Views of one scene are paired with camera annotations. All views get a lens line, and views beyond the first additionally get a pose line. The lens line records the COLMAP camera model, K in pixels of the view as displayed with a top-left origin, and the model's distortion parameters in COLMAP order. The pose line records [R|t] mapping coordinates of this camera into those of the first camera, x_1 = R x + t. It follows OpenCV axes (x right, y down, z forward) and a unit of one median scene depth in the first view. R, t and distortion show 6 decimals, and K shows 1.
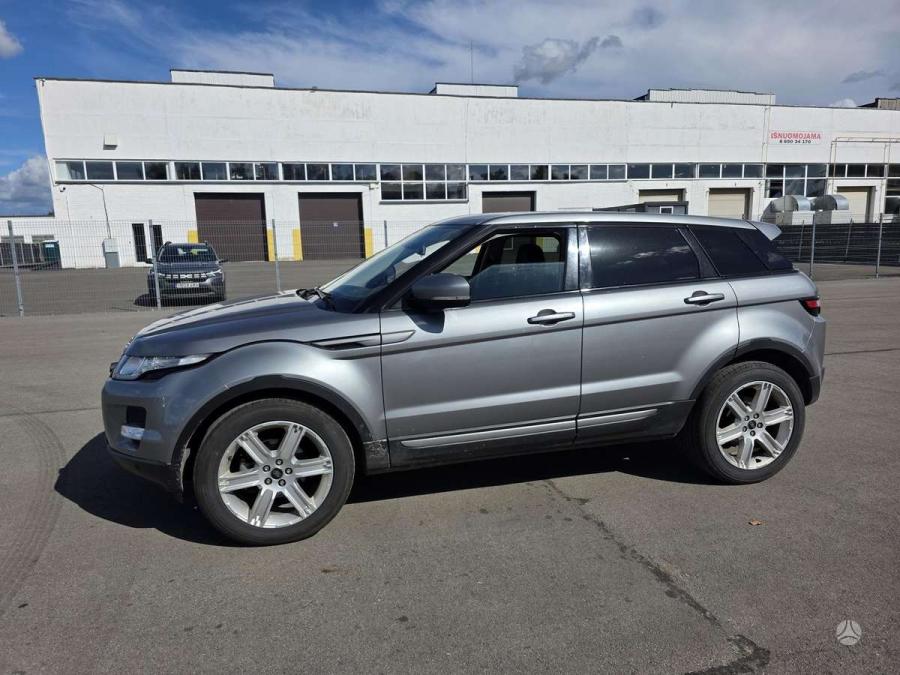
lens RADIAL K [[606.6, 0, 443.6], [0, 606.6, 338.0], [0, 0, 1]] dist [0.050754, -0.039592]
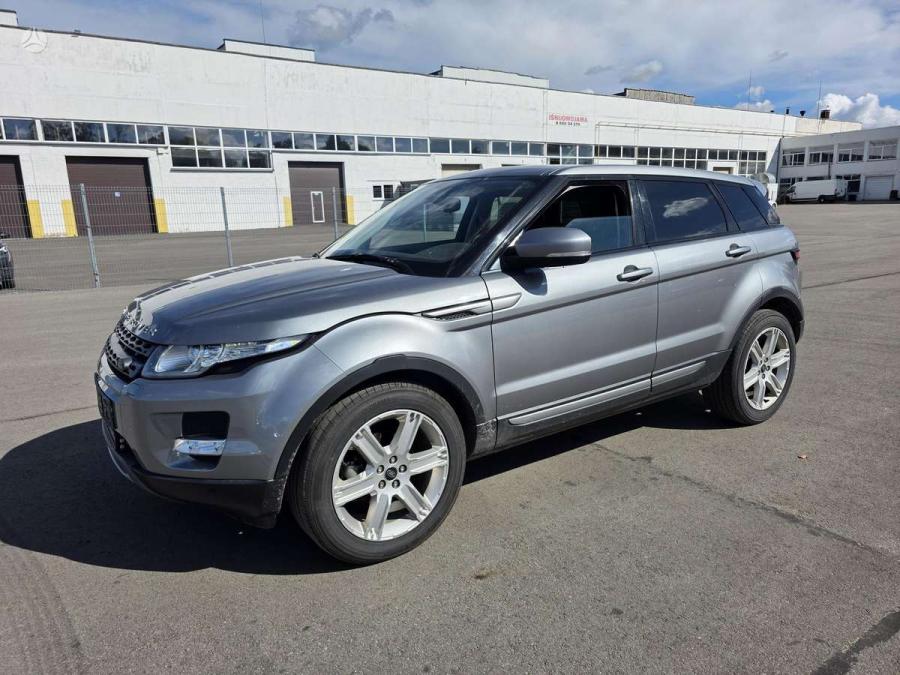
lens RADIAL K [[606.6, 0, 445.1], [0, 606.6, 340.2], [0, 0, 1]] dist [0.050754, -0.039592]
pose [[0.943285, -0.072591, 0.323952, -0.371960], [0.058198, 0.996848, 0.053914, 0.001325], [-0.326844, -0.032003, 0.944536, 0.165328]]
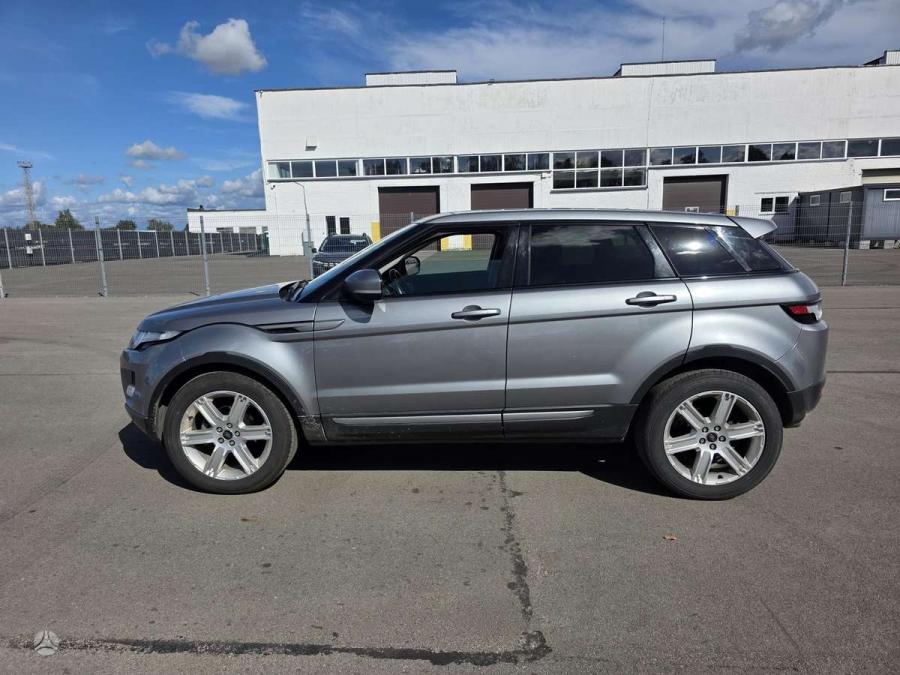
lens RADIAL K [[606.6, 0, 443.6], [0, 606.6, 337.7], [0, 0, 1]] dist [0.050754, -0.039592]
pose [[0.952894, 0.052095, -0.298797, 0.384868], [-0.046991, 0.998601, 0.024245, -0.012633], [0.299642, -0.009062, 0.954009, -0.006704]]
